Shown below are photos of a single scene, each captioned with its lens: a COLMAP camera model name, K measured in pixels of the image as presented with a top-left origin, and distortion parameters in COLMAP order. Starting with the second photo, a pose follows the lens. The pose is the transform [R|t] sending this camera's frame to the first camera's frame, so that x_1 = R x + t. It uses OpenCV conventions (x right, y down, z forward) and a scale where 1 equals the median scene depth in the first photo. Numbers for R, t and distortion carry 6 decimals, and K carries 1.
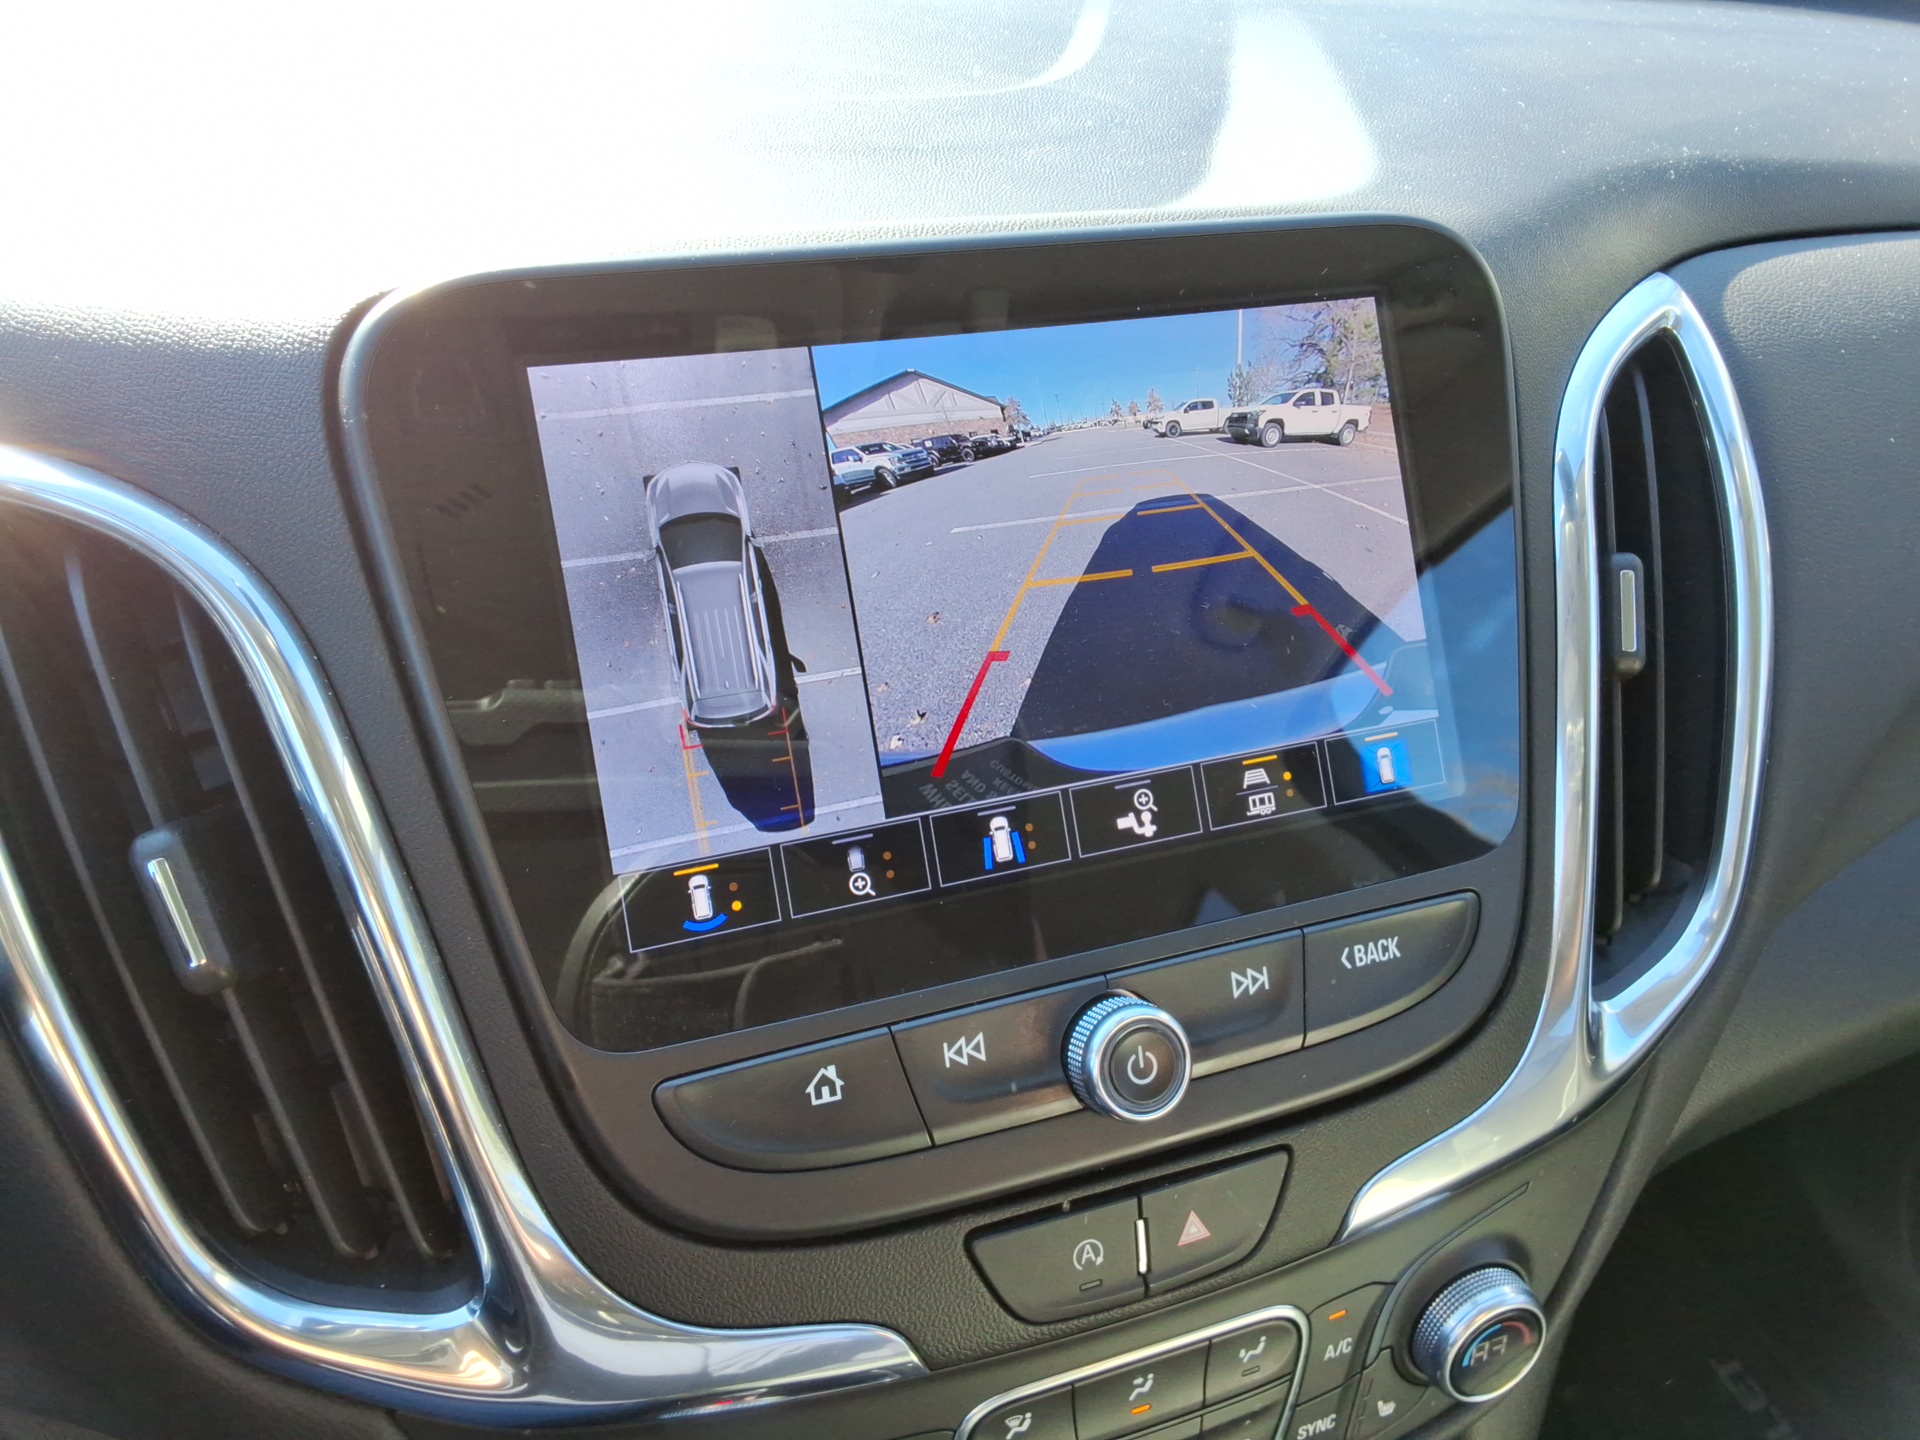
lens RADIAL K [[1537.5, 0, 1005.4], [0, 1537.5, 627.2], [0, 0, 1]] dist [0.103296, -0.156141]
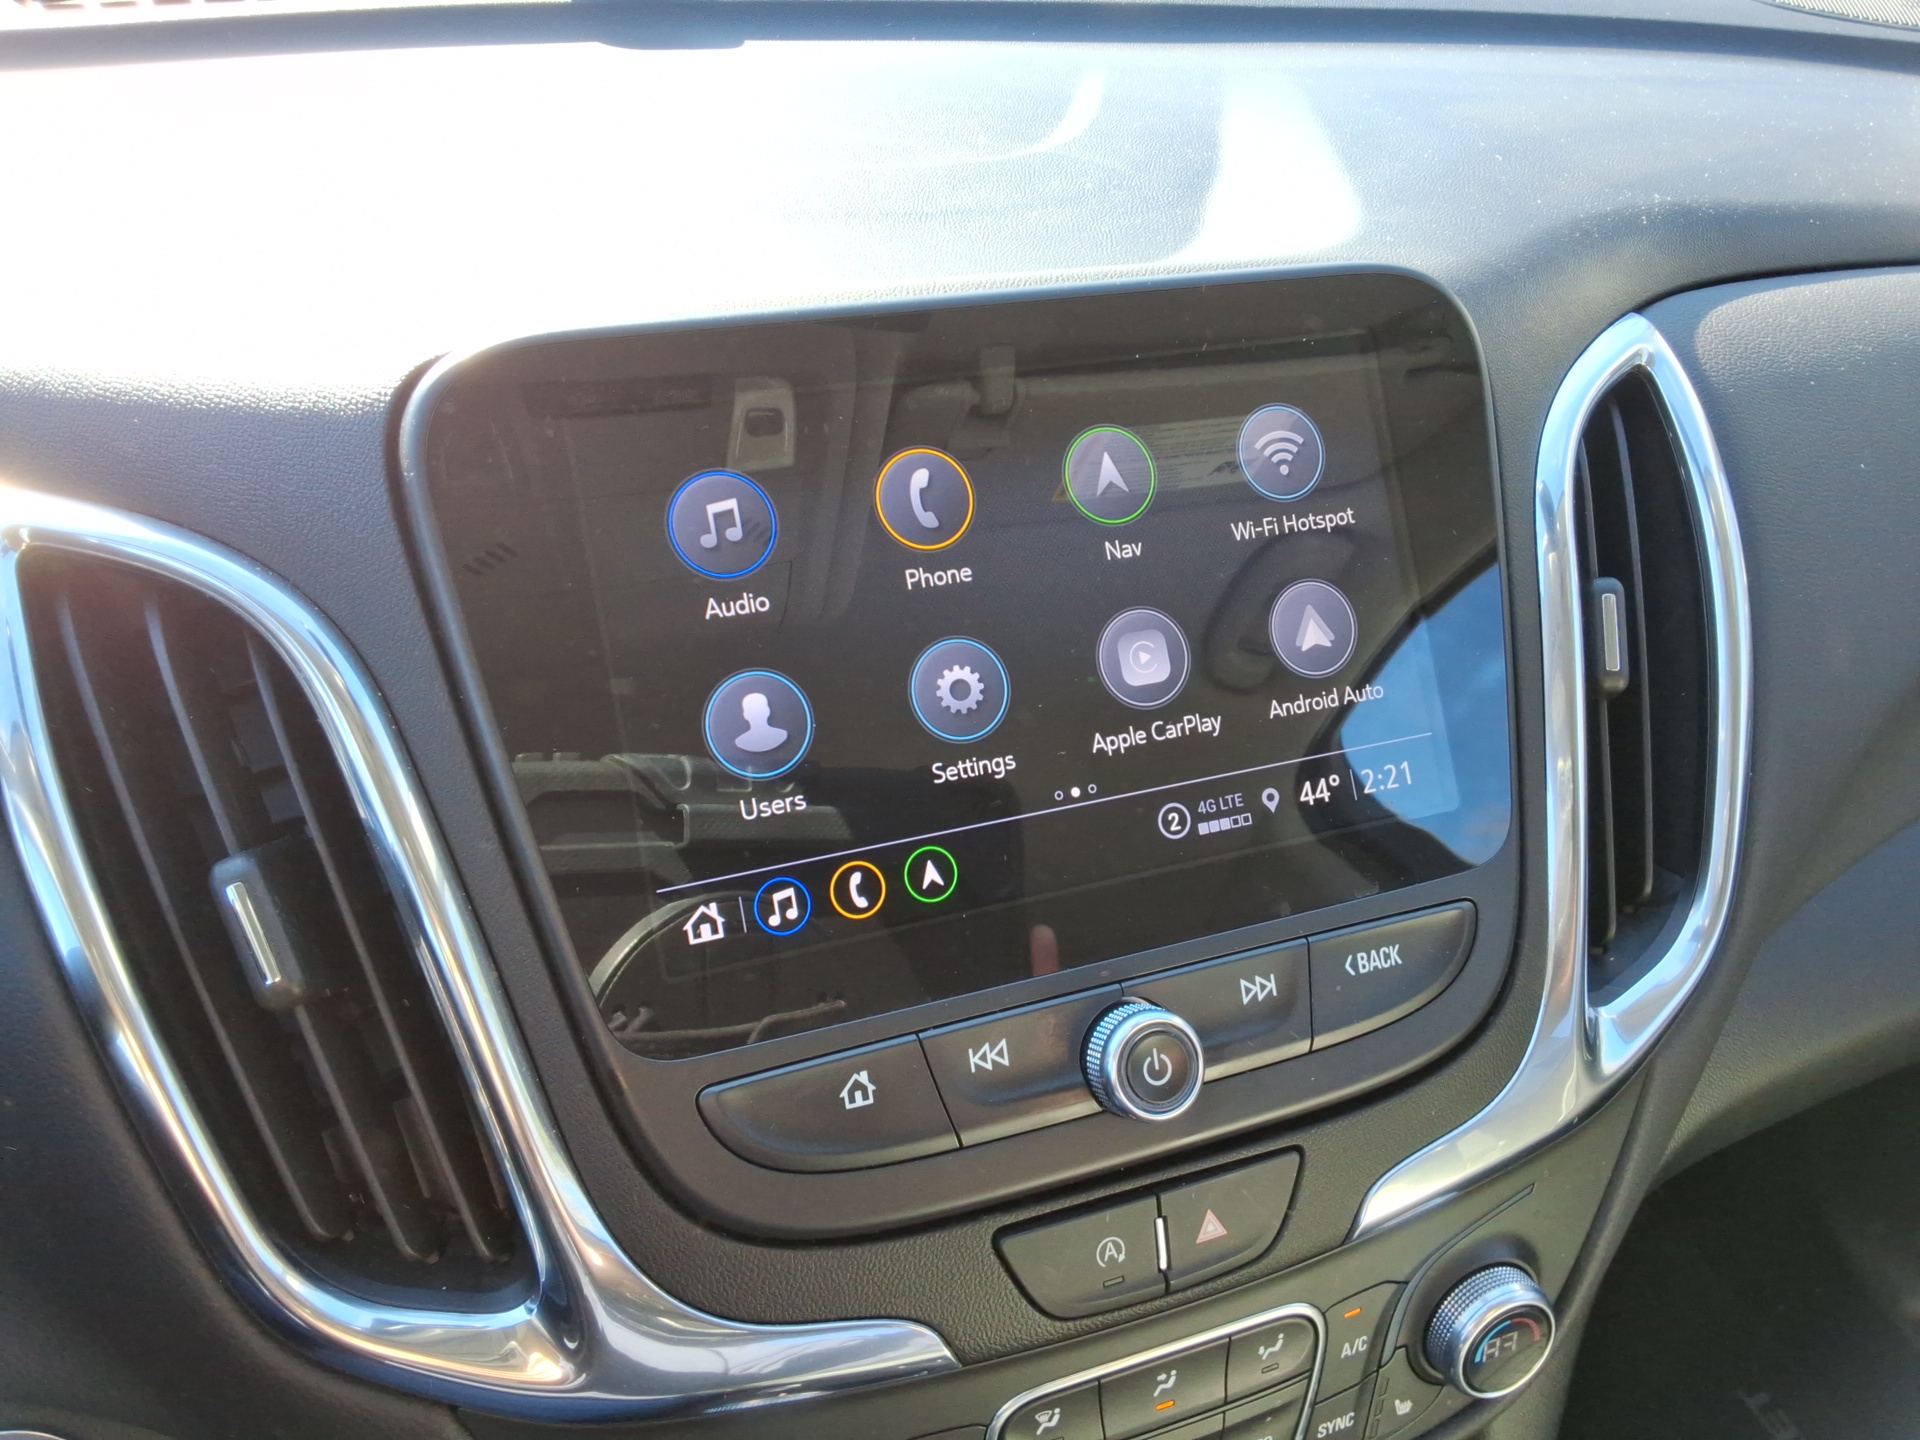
lens RADIAL K [[1537.5, 0, 1004.8], [0, 1537.5, 632.5], [0, 0, 1]] dist [0.103296, -0.156141]
pose [[0.999742, -0.020995, -0.008720, -0.000182], [0.020692, 0.999224, -0.033505, 0.018747], [0.009416, 0.033316, 0.999401, -0.061850]]
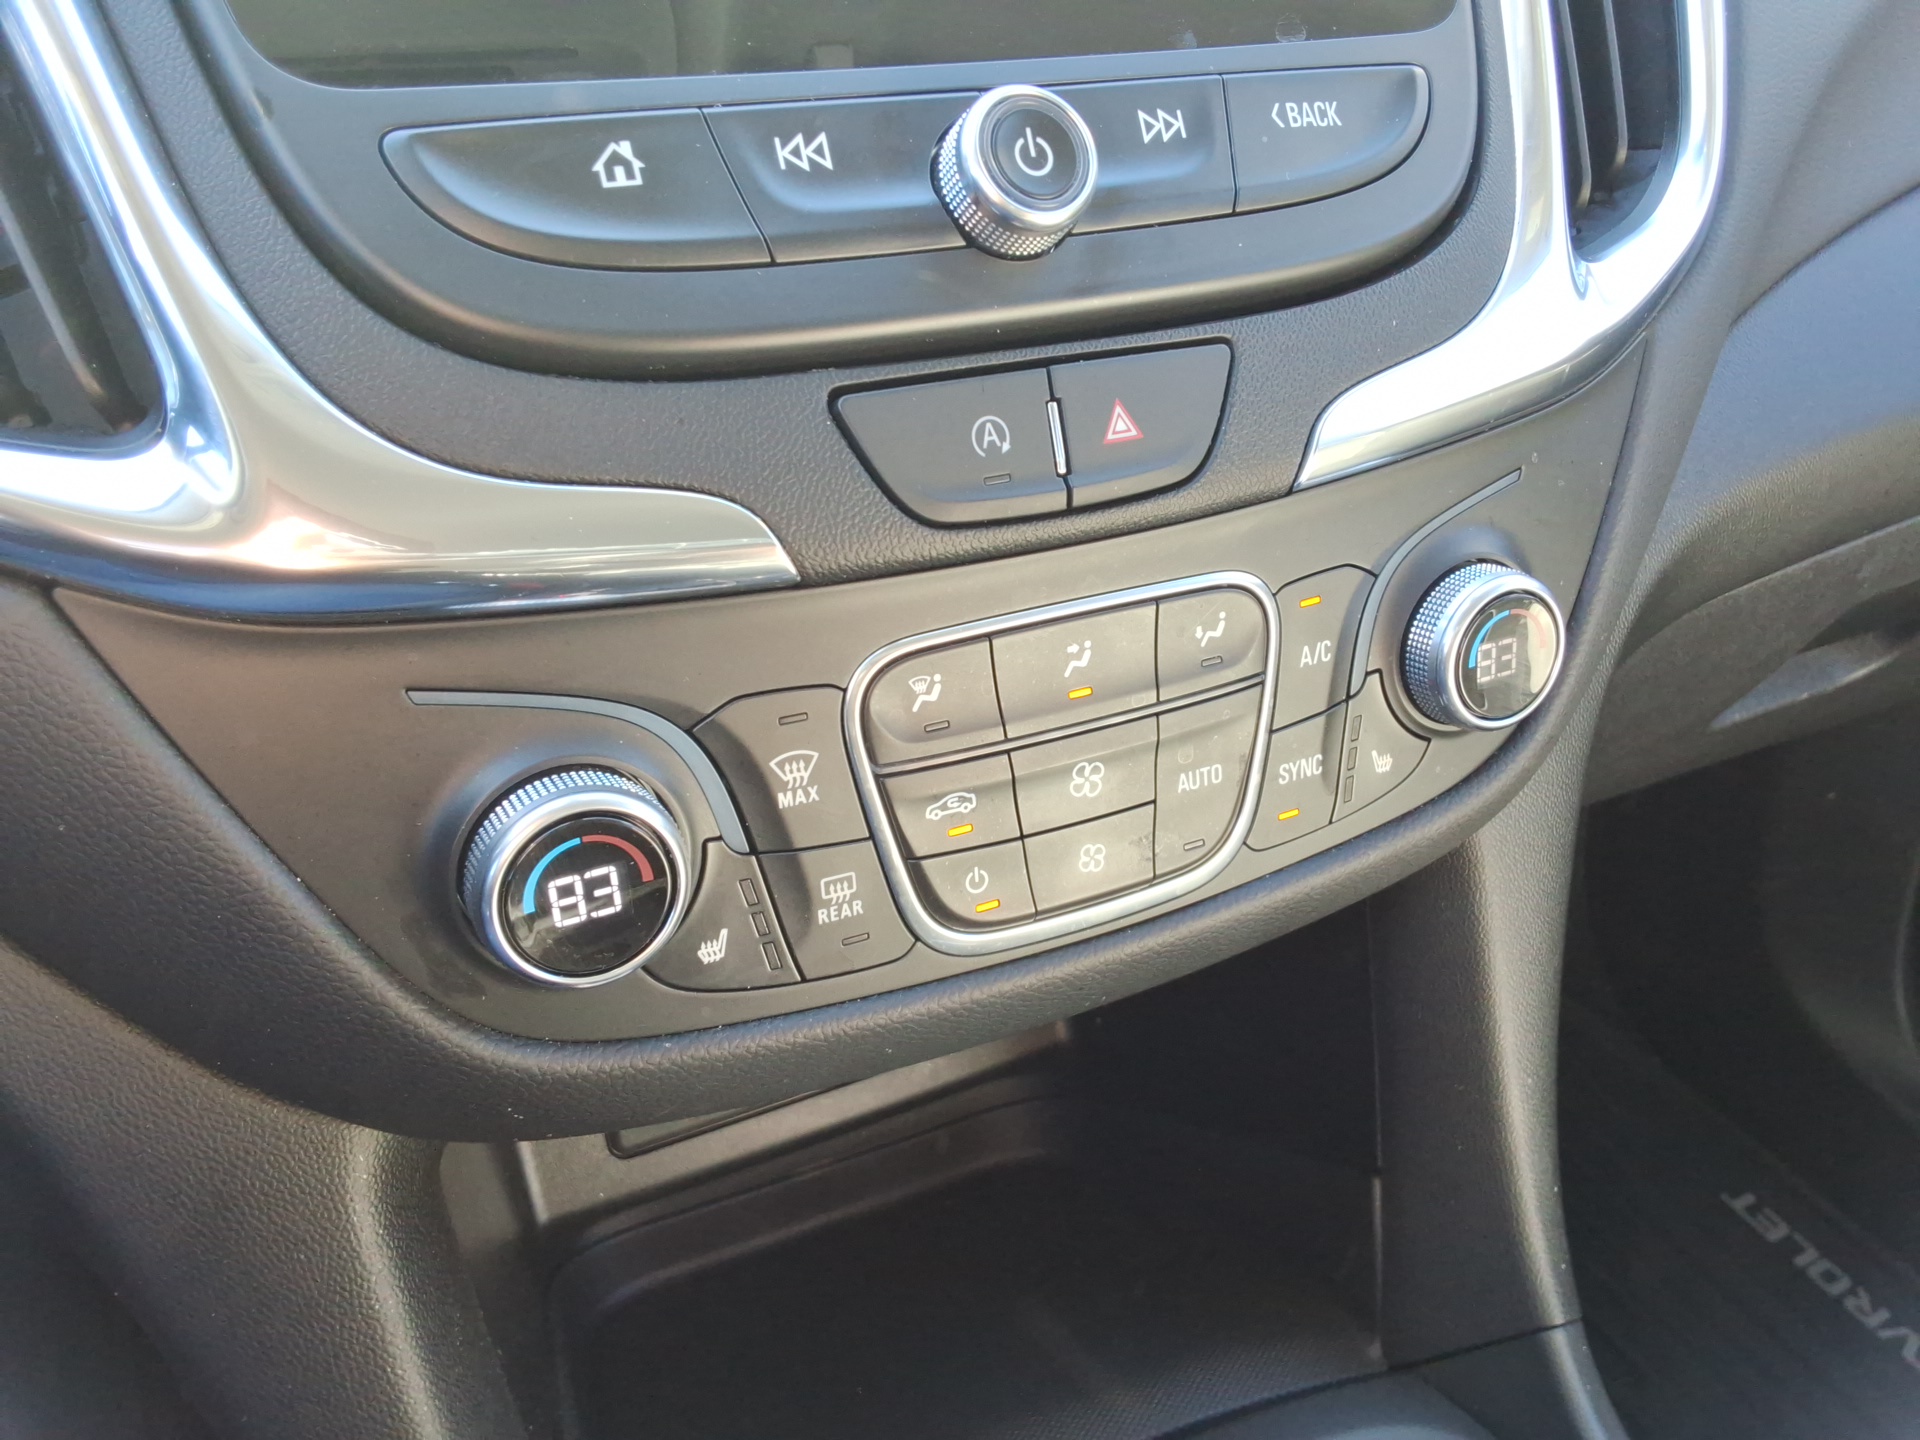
lens RADIAL K [[1537.5, 0, 1014.9], [0, 1537.5, 677.7], [0, 0, 1]] dist [0.103296, -0.156141]
pose [[0.993508, -0.093752, 0.064433, 0.003679], [0.097993, 0.992986, -0.066157, 0.559330], [-0.057779, 0.072042, 0.995727, 0.224265]]
